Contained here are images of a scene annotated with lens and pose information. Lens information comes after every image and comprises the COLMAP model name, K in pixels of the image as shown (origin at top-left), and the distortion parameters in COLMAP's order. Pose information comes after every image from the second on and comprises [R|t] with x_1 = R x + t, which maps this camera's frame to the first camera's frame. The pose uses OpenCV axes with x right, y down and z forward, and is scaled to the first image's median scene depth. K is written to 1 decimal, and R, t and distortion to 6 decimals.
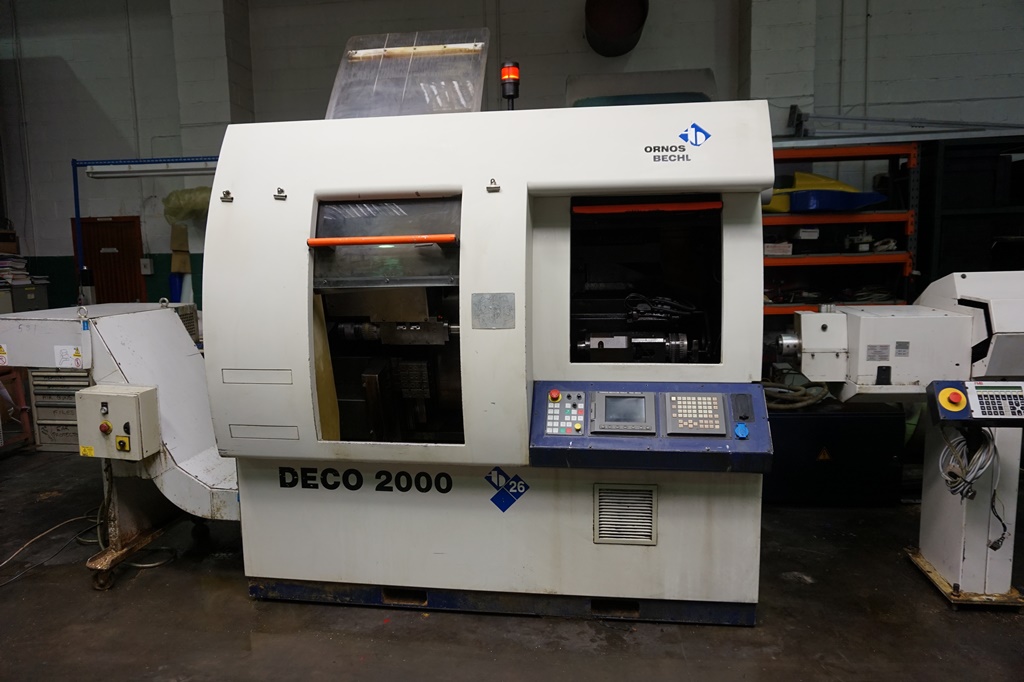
lens RADIAL K [[715.3, 0, 516.4], [0, 715.3, 325.8], [0, 0, 1]] dist [-0.049610, 0.036992]
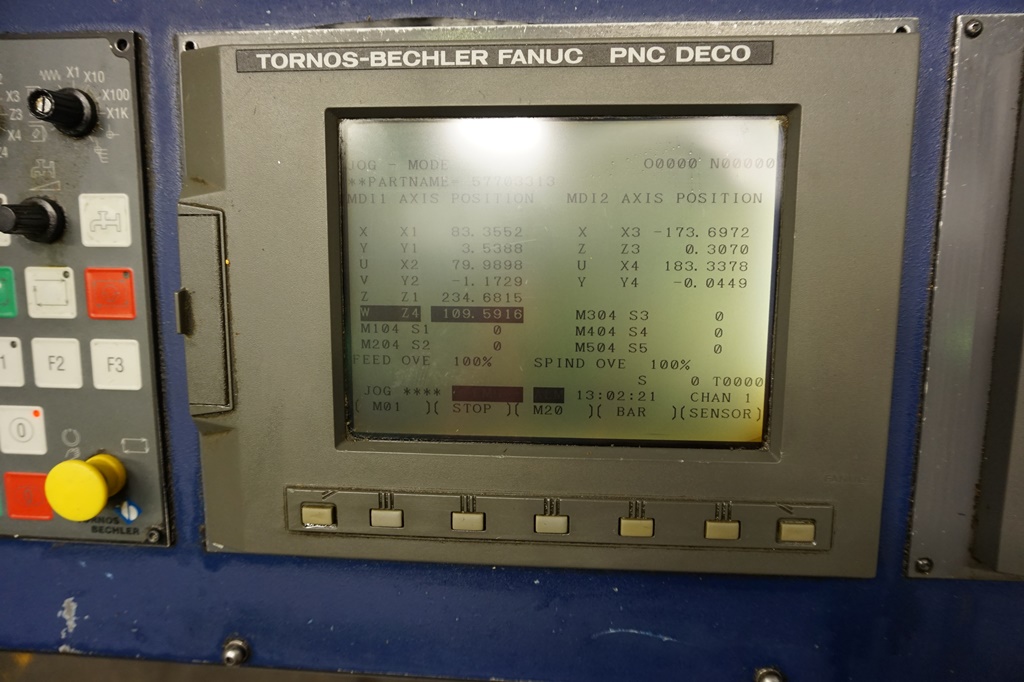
lens RADIAL K [[715.3, 0, 482.9], [0, 715.3, 330.8], [0, 0, 1]] dist [-0.049610, 0.036992]
pose [[0.995618, -0.092945, 0.010269, 0.139955], [0.056891, 0.689215, 0.722320, 0.056054], [-0.074214, -0.718571, 0.691483, 0.922596]]
